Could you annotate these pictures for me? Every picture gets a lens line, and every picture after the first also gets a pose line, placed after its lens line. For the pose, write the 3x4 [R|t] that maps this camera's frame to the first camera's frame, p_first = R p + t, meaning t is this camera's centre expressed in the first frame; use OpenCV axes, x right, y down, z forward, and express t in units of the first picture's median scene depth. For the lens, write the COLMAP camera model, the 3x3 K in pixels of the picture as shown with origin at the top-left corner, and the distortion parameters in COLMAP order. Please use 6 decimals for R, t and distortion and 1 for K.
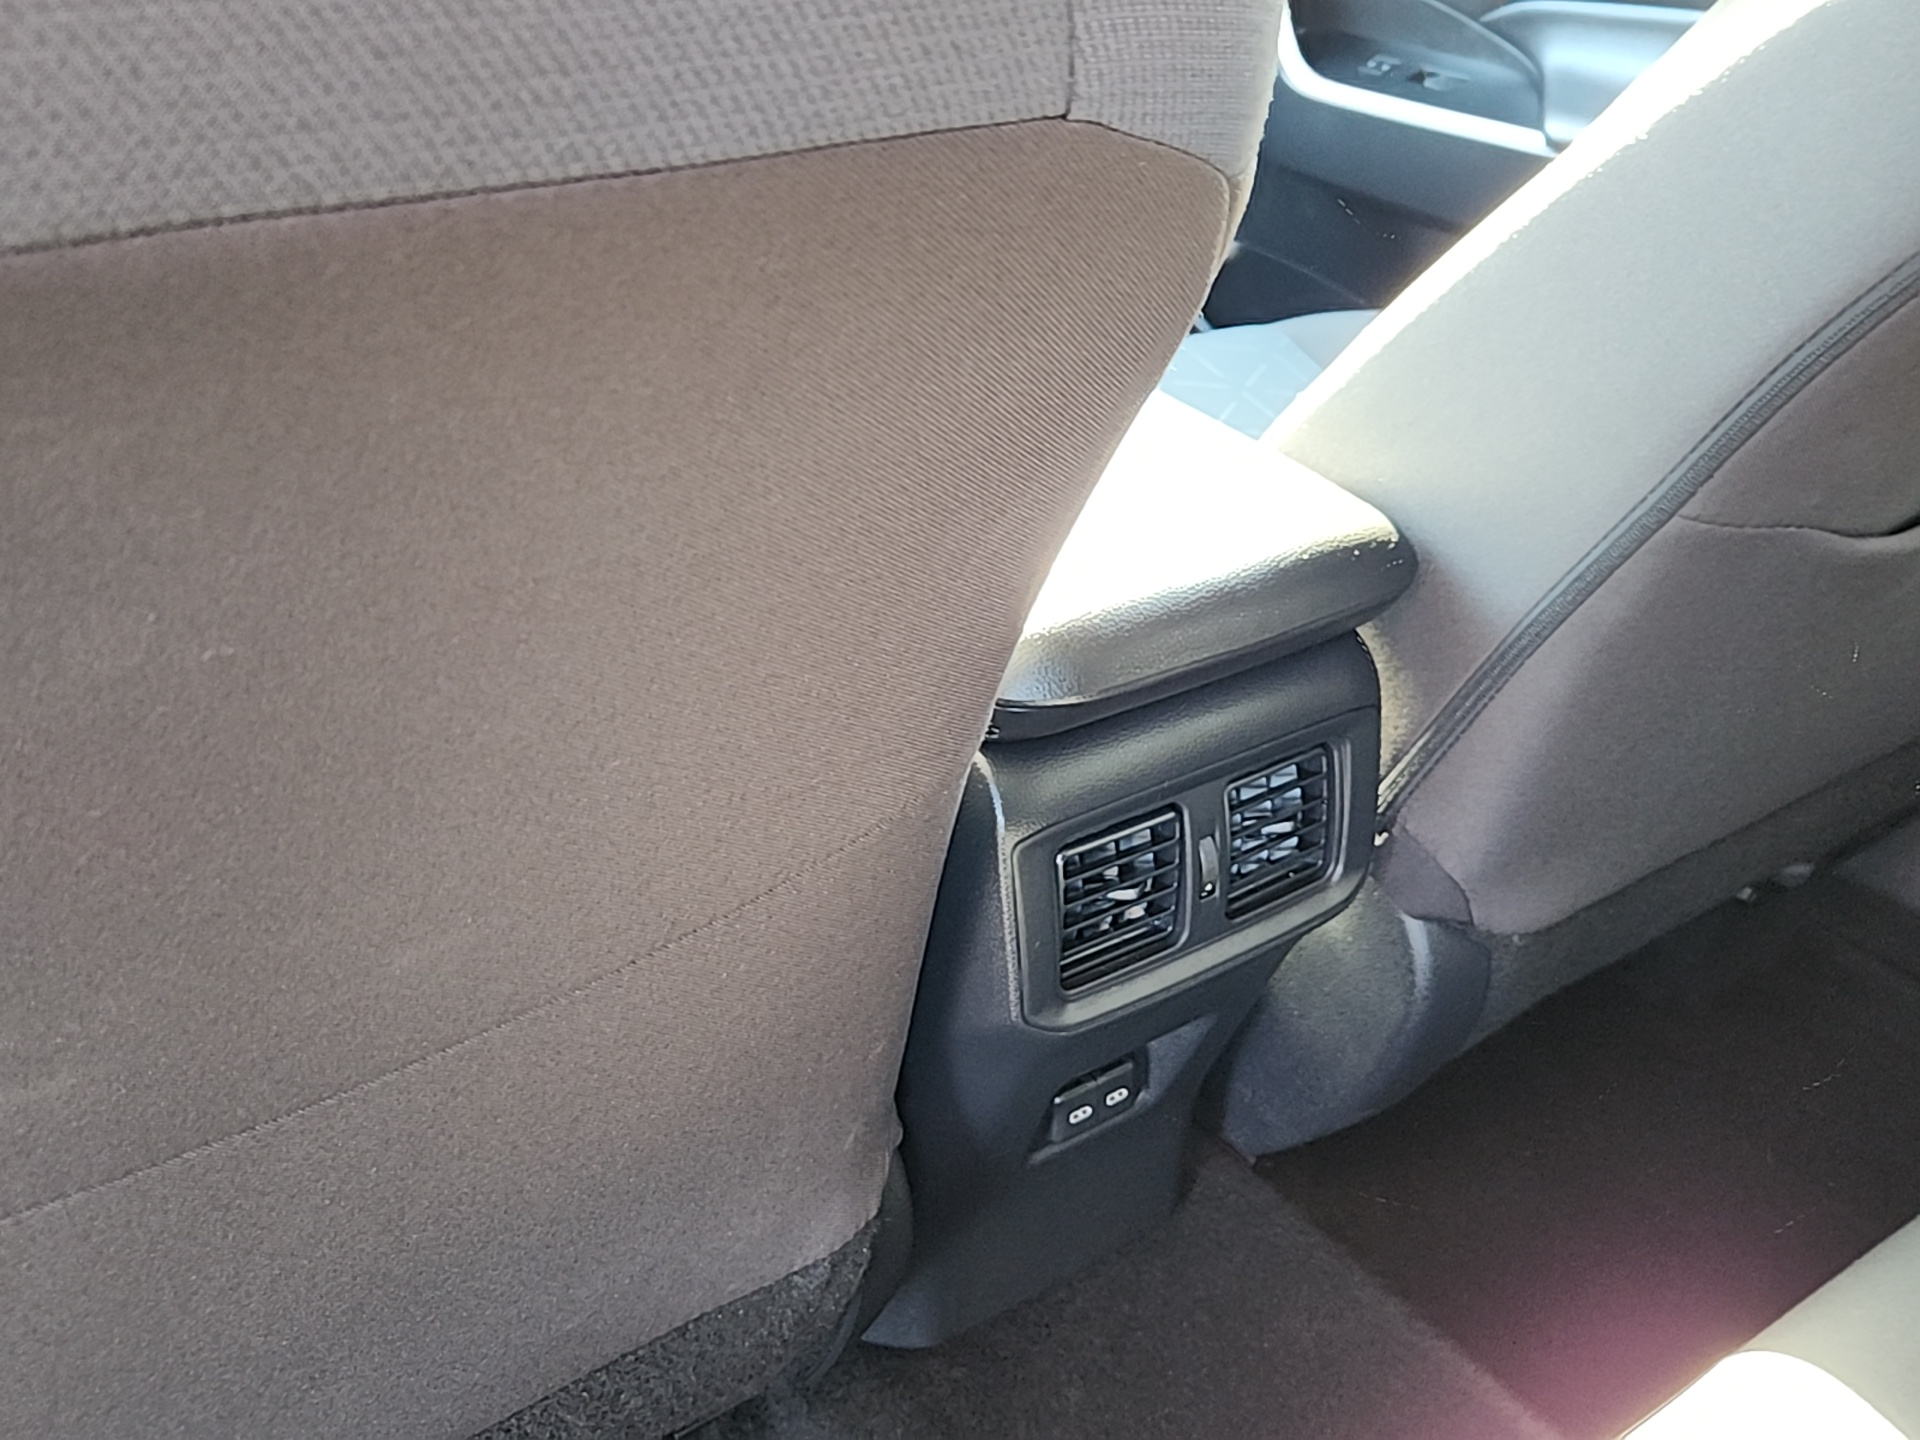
lens RADIAL K [[1897.7, 0, 964.5], [0, 1897.7, 739.7], [0, 0, 1]] dist [0.063398, -0.023303]
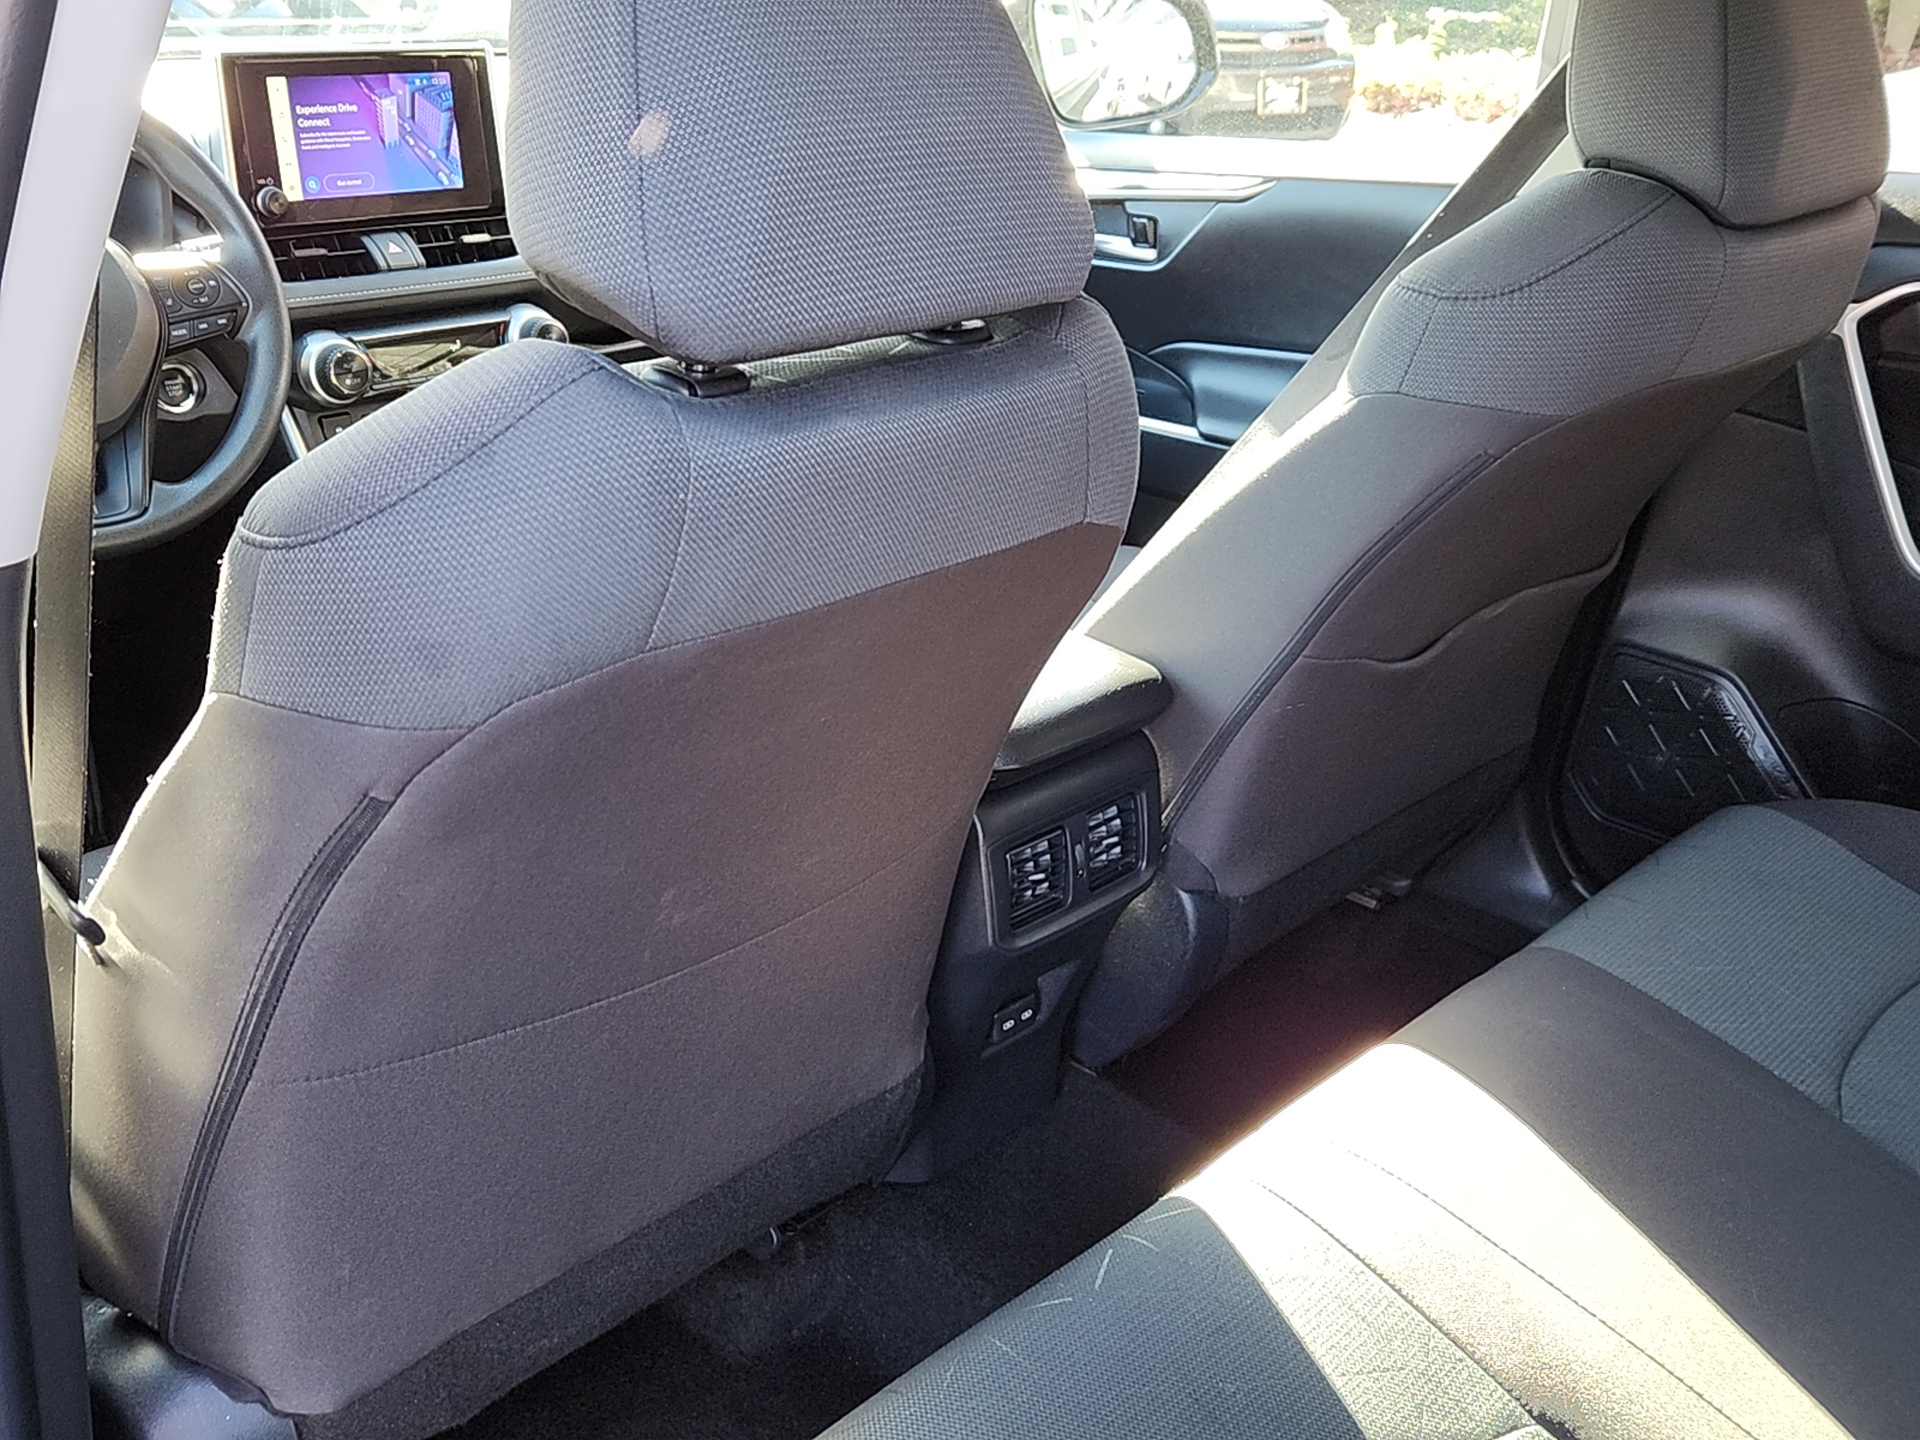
lens RADIAL K [[1897.7, 0, 964.5], [0, 1897.7, 739.7], [0, 0, 1]] dist [0.063398, -0.023303]
pose [[0.983231, -0.067873, 0.169261, -0.268475], [0.085513, 0.991386, -0.099202, 0.117254], [-0.161070, 0.112013, 0.980566, -0.751301]]
